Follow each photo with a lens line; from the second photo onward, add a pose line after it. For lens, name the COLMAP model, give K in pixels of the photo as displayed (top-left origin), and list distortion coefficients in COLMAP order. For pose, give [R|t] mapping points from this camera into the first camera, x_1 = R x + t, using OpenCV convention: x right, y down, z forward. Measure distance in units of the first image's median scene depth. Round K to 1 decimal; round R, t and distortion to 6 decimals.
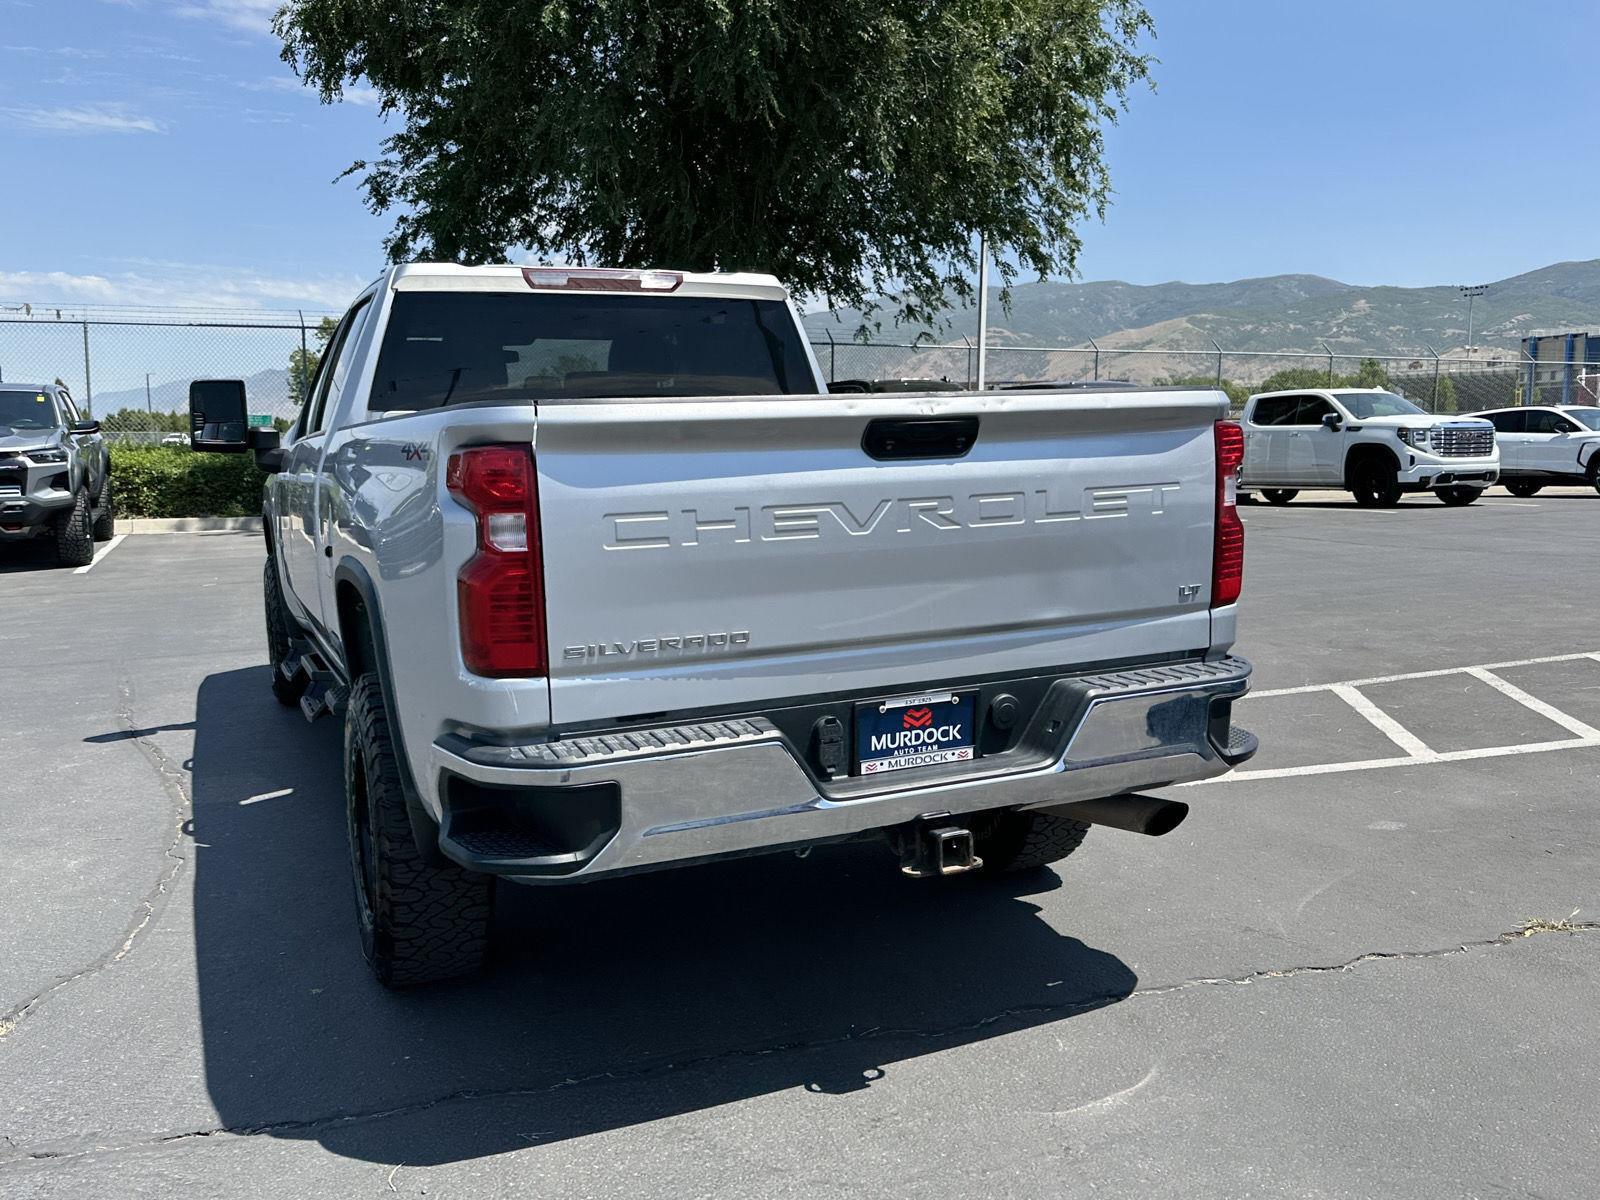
lens RADIAL K [[1354.2, 0, 807.4], [0, 1354.2, 586.4], [0, 0, 1]] dist [0.101921, -0.175404]
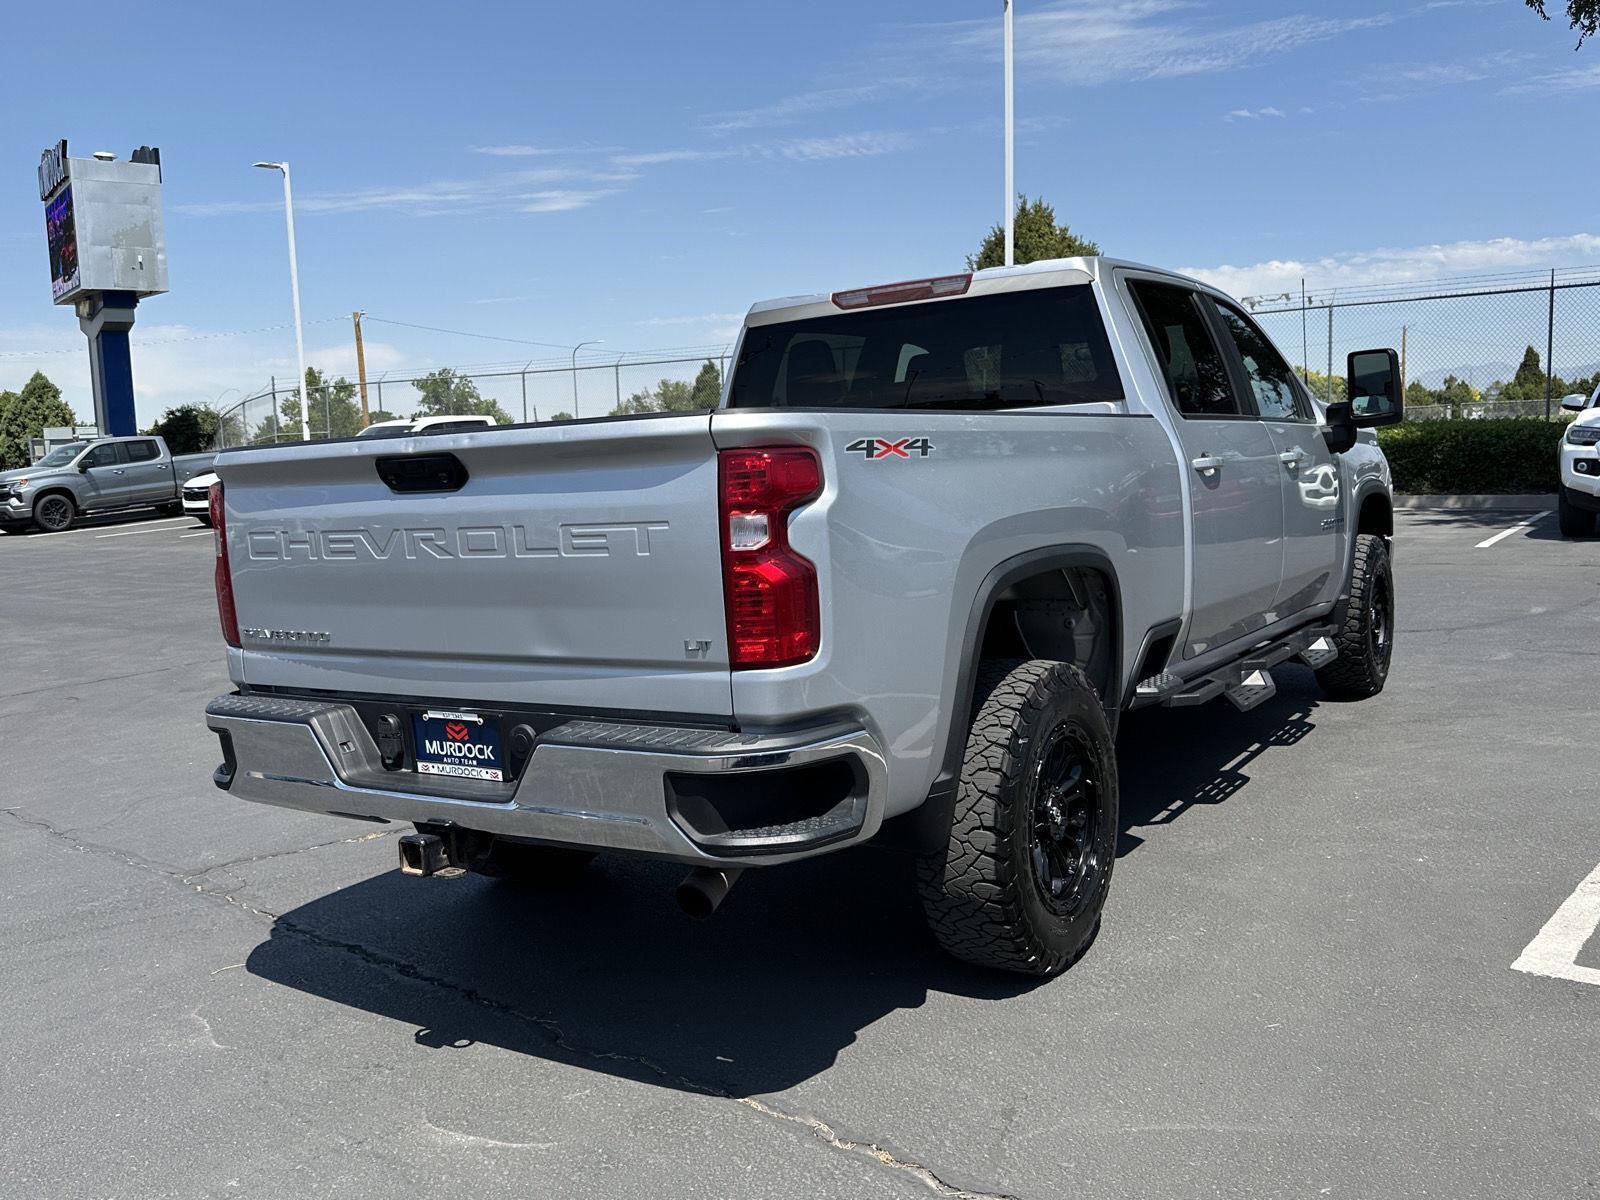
lens RADIAL K [[1354.2, 0, 791.9], [0, 1354.2, 600.7], [0, 0, 1]] dist [0.101921, -0.175404]
pose [[0.528562, 0.086146, -0.844512, 1.008254], [-0.056941, 0.996195, 0.065981, -0.083622], [0.846983, 0.013212, 0.531456, 0.578413]]
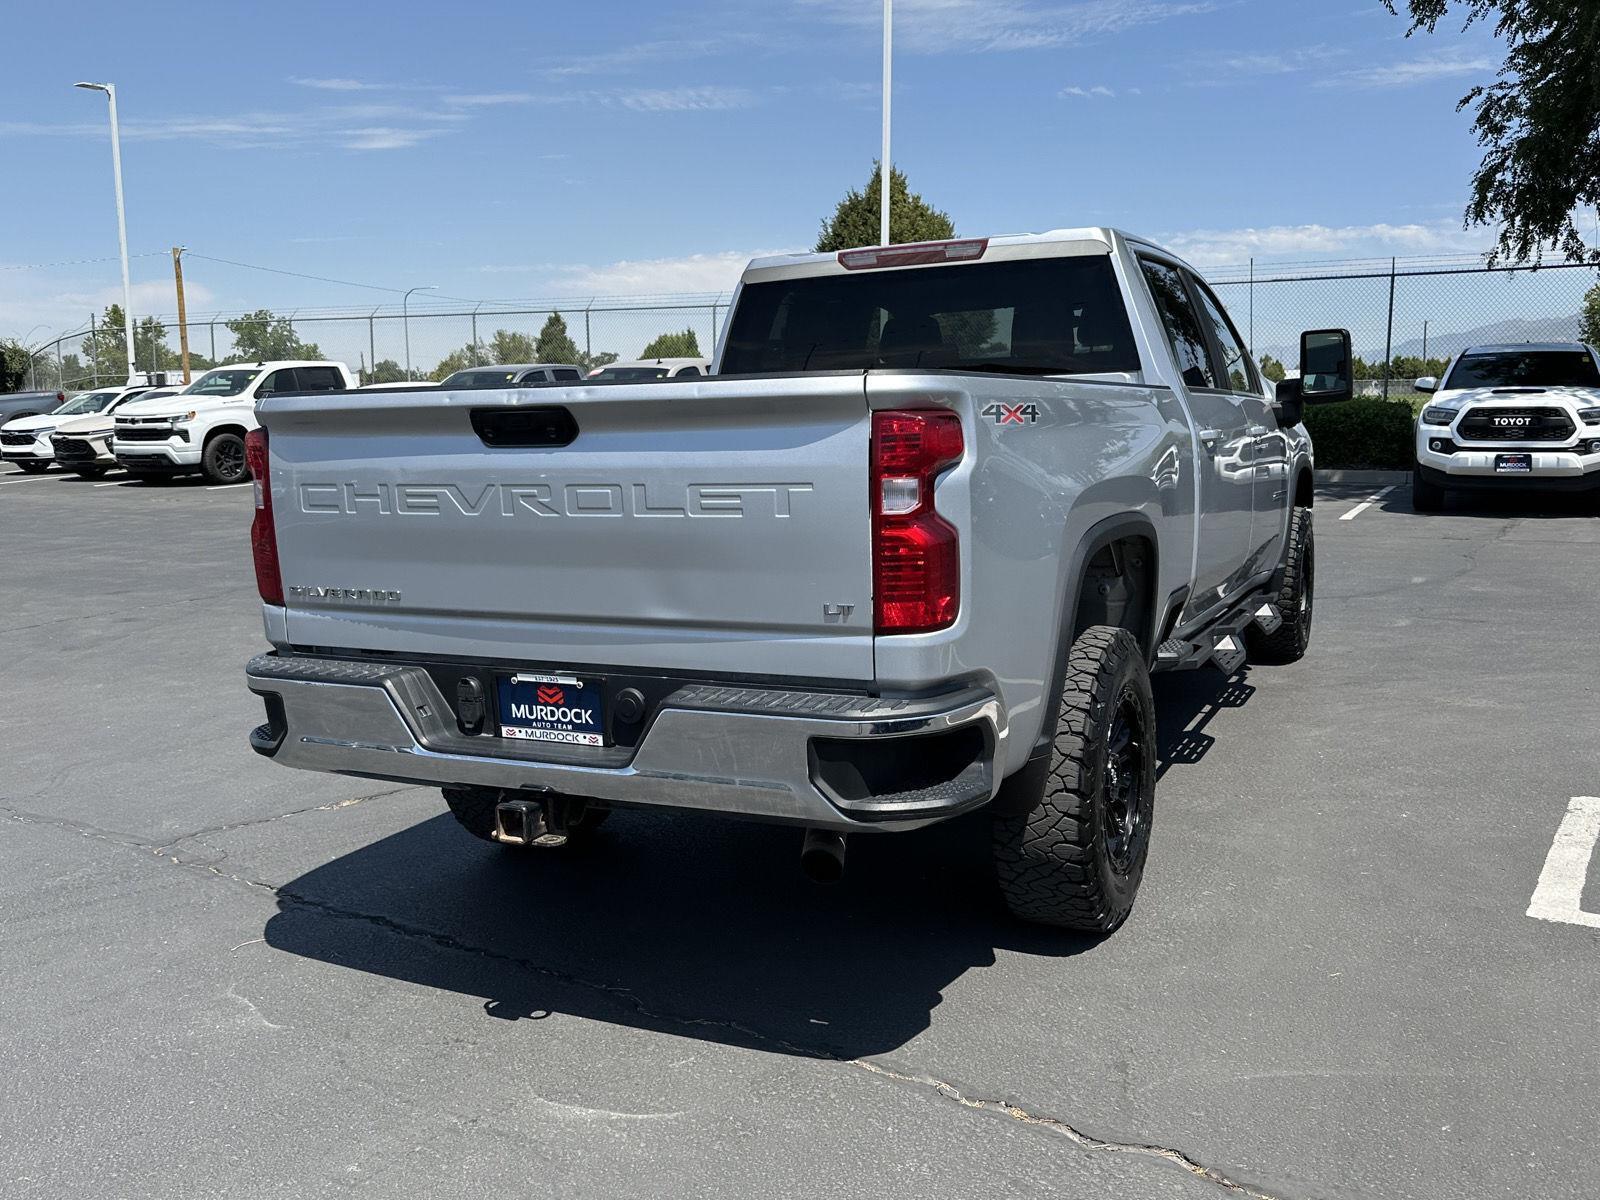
lens RADIAL K [[1354.2, 0, 809.1], [0, 1354.2, 601.0], [0, 0, 1]] dist [0.101921, -0.175404]
pose [[0.634928, 0.115989, -0.763815, 0.892067], [-0.078510, 0.993235, 0.085565, -0.071867], [0.768571, 0.005640, 0.639739, 0.431218]]
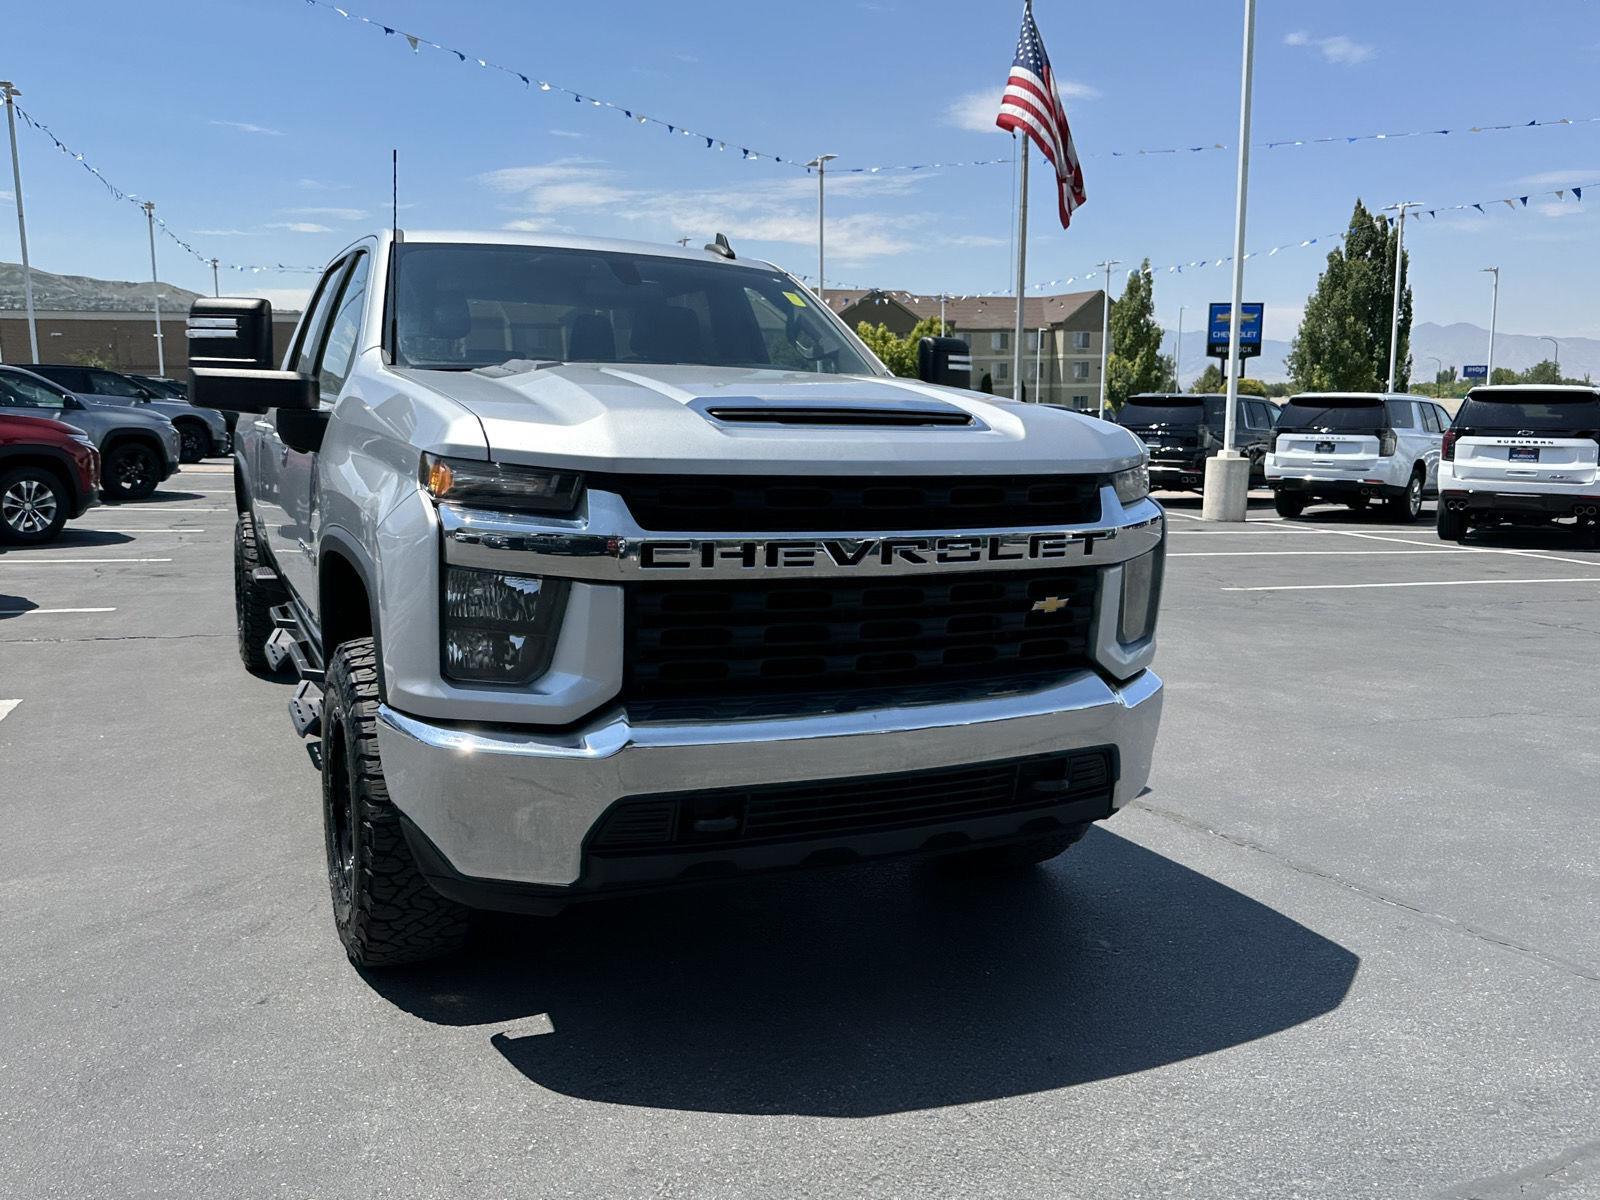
lens RADIAL K [[1354.2, 0, 812.9], [0, 1354.2, 612.8], [0, 0, 1]] dist [0.101921, -0.175404]
pose [[-0.999700, 0.004590, -0.024078, -0.622000], [-0.001962, 0.964181, 0.265239, -0.390748], [0.024433, 0.265207, -0.963882, 3.444366]]
